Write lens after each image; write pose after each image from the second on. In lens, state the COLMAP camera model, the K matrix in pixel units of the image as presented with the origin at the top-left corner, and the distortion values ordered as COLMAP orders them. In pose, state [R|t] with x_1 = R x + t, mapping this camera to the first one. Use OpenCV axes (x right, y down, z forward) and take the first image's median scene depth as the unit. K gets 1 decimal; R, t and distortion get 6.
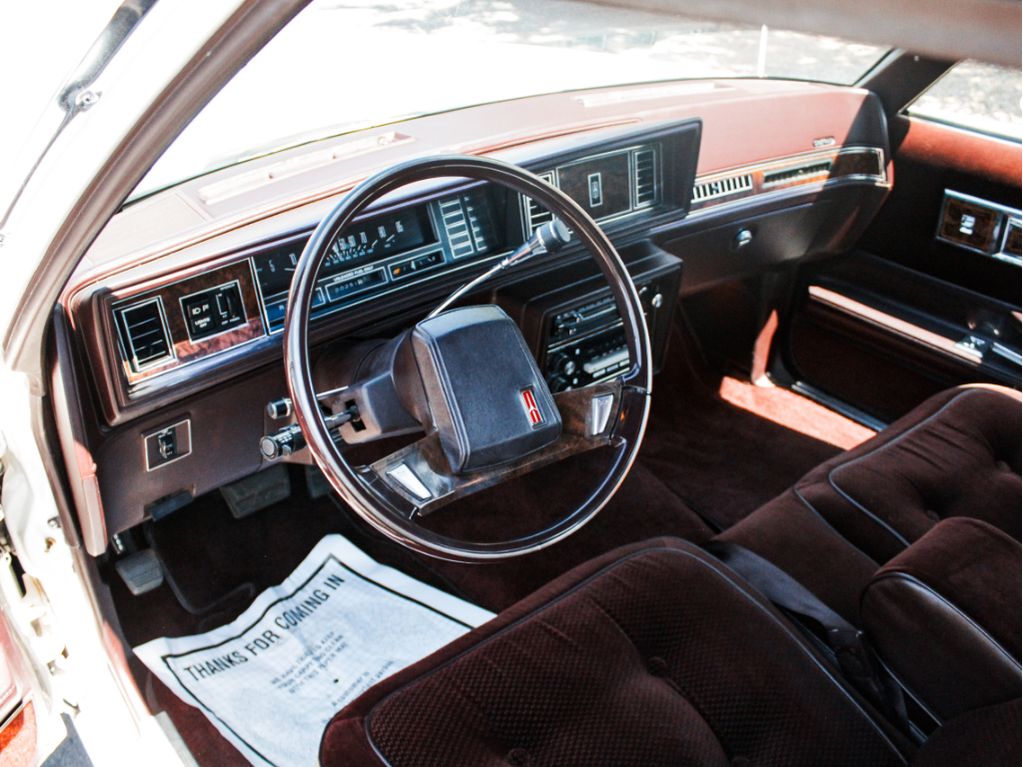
lens RADIAL K [[960.7, 0, 512.1], [0, 960.7, 412.9], [0, 0, 1]] dist [-0.175100, 0.173597]
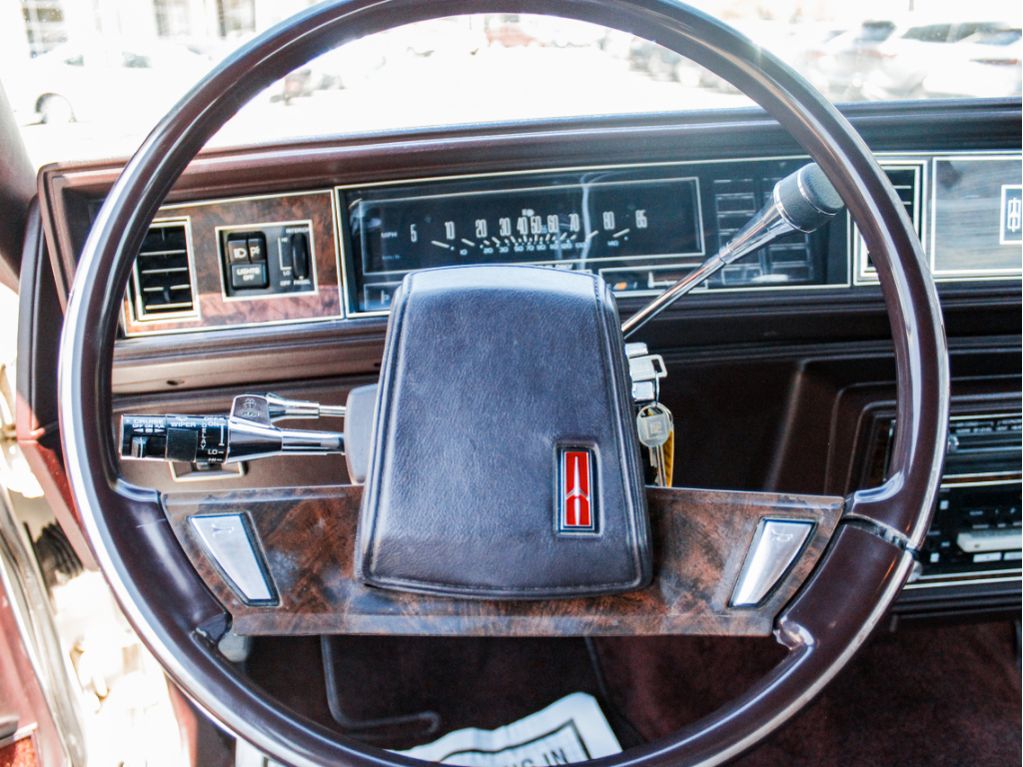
lens RADIAL K [[960.7, 0, 512.1], [0, 960.7, 412.9], [0, 0, 1]] dist [-0.175100, 0.173597]
pose [[0.813765, 0.187368, -0.550163, 0.183955], [-0.280070, 0.955871, -0.088723, 0.005428], [0.509261, 0.226284, 0.830330, 0.478951]]
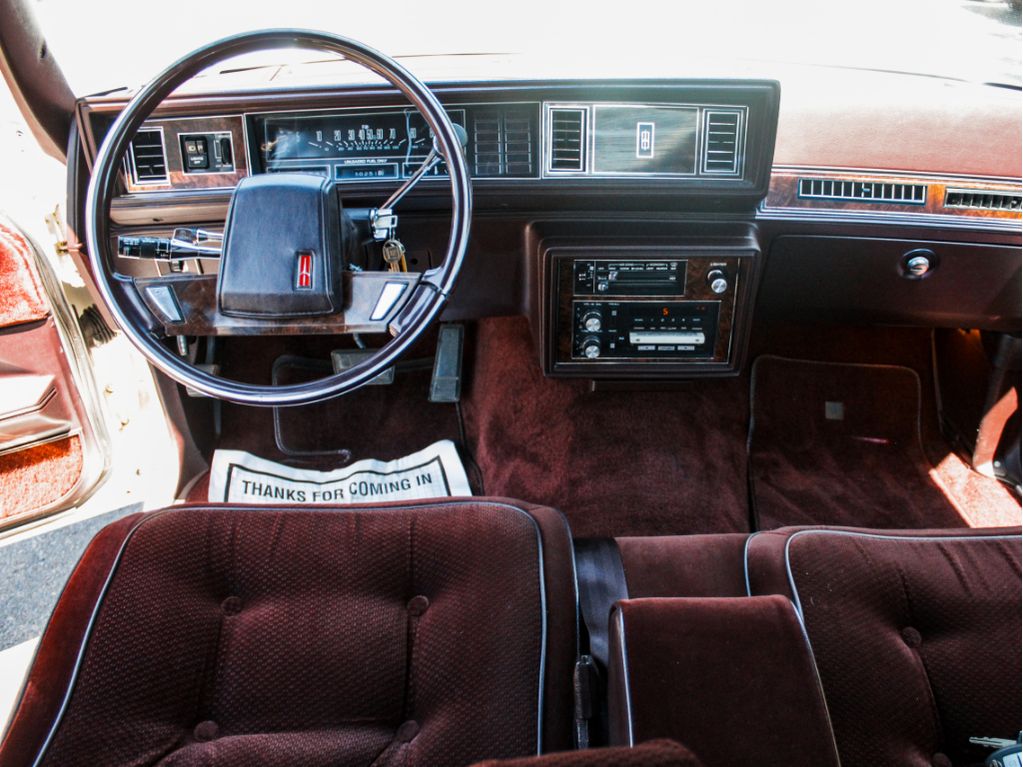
lens RADIAL K [[865.5, 0, 511.5], [0, 865.5, 383.5], [0, 0, 1]] dist [-0.160702, 0.162744]
pose [[0.798904, 0.304809, -0.518501, 0.535762], [-0.325820, 0.943951, 0.052895, -0.012847], [0.505563, 0.126680, 0.853439, 0.282884]]
